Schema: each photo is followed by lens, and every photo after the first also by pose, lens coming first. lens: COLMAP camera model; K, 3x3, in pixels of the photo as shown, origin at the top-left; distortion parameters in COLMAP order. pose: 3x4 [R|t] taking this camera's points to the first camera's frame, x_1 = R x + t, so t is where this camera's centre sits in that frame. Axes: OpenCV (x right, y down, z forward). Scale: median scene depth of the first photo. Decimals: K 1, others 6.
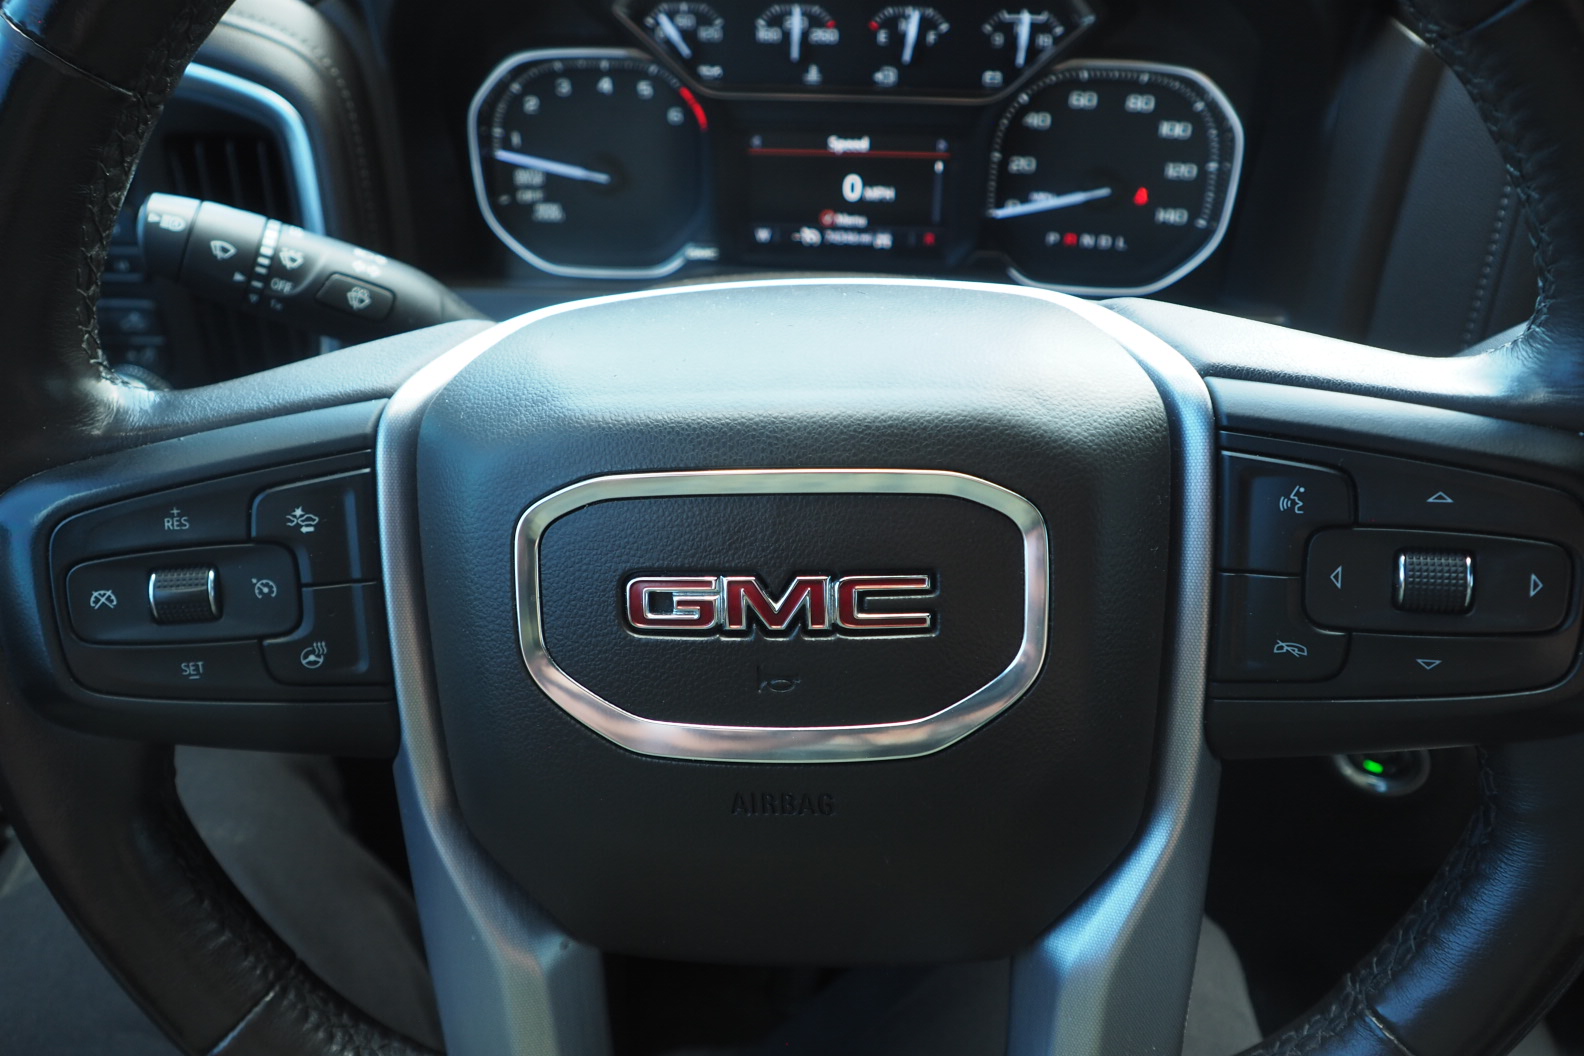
lens RADIAL K [[1135.6, 0, 791.5], [0, 1135.6, 520.5], [0, 0, 1]] dist [-0.034282, -0.000168]
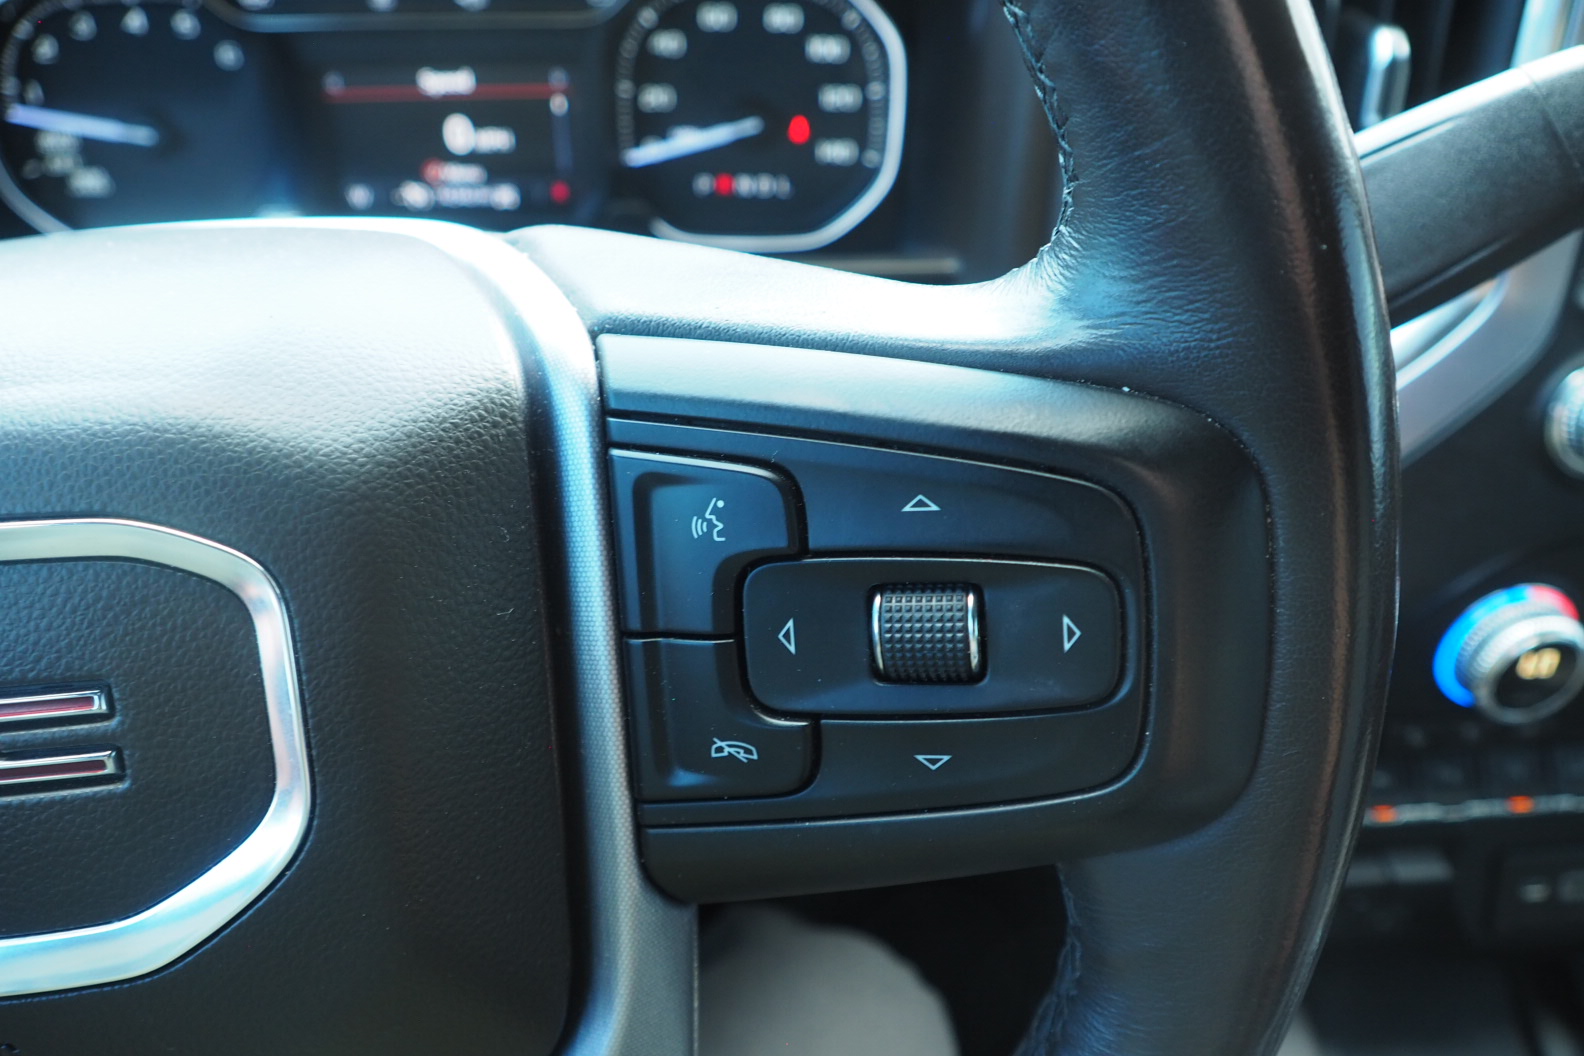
lens RADIAL K [[1114.4, 0, 794.0], [0, 1114.4, 506.9], [0, 0, 1]] dist [-0.043216, -0.002246]
pose [[0.991311, -0.070132, 0.111283, 0.202496], [0.069368, 0.997533, 0.010731, -0.014056], [-0.111762, -0.002919, 0.993731, 0.178713]]
